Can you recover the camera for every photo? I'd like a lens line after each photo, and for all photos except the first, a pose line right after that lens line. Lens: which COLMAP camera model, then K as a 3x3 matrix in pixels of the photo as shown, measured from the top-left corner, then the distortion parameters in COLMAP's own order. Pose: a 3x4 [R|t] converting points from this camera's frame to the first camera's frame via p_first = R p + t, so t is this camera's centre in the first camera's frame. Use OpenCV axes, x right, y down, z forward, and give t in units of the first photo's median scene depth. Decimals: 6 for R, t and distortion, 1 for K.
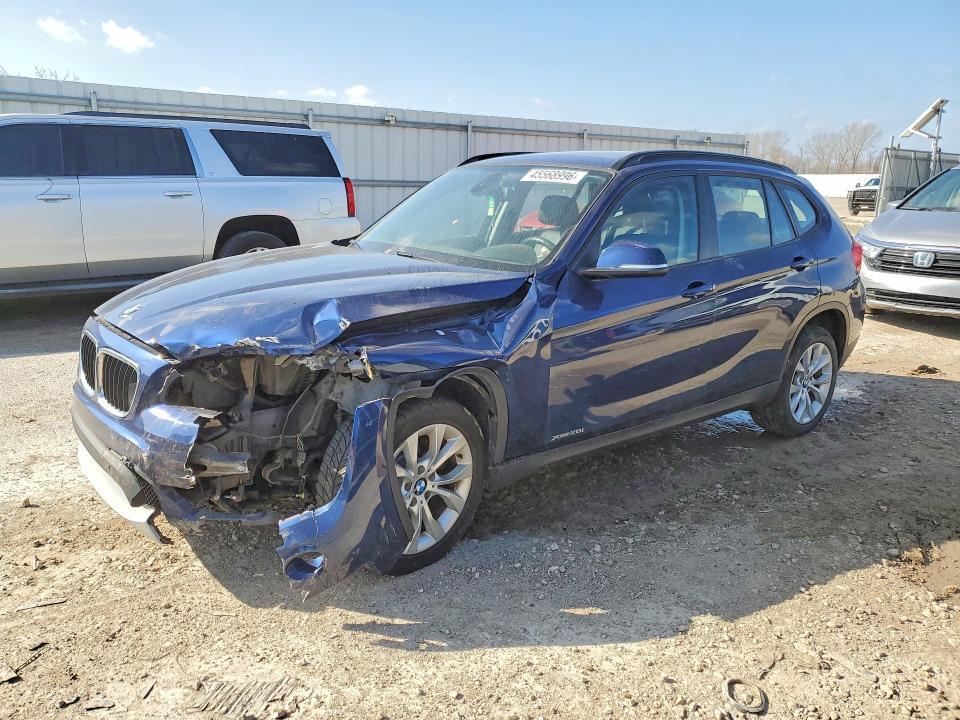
lens RADIAL K [[688.4, 0, 480.0], [0, 688.4, 360.0], [0, 0, 1]] dist [0.008543, 0.002308]
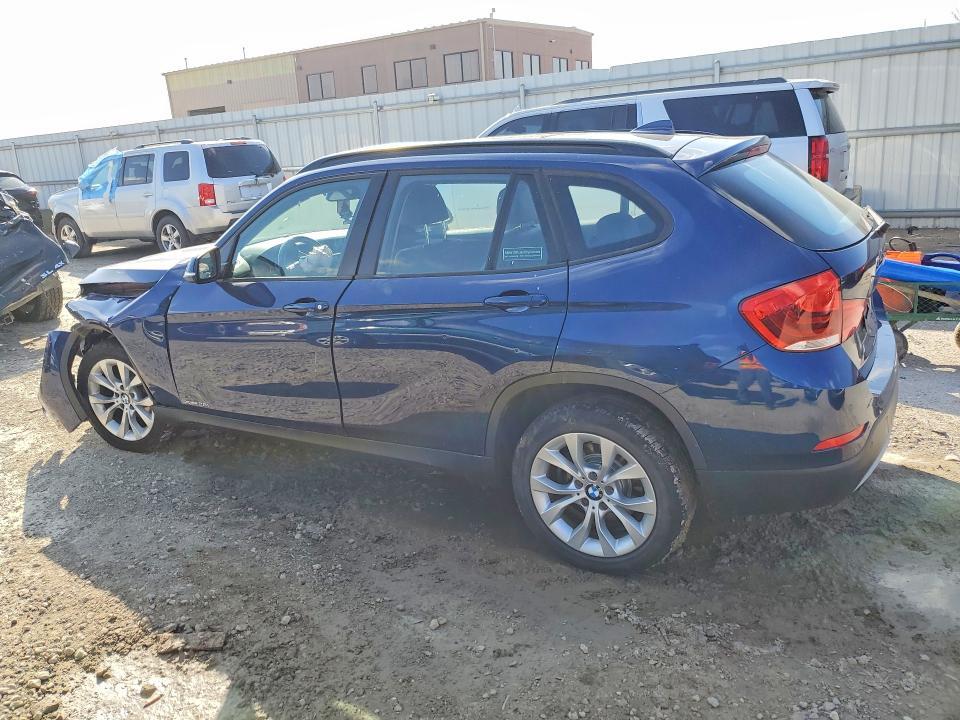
lens RADIAL K [[751.8, 0, 480.0], [0, 751.8, 360.0], [0, 0, 1]] dist [0.004872, 0.005238]
pose [[0.392414, 0.208951, -0.895740, 1.636214], [-0.172625, 0.973280, 0.151414, -0.261049], [0.903444, 0.095210, 0.417999, 1.017399]]
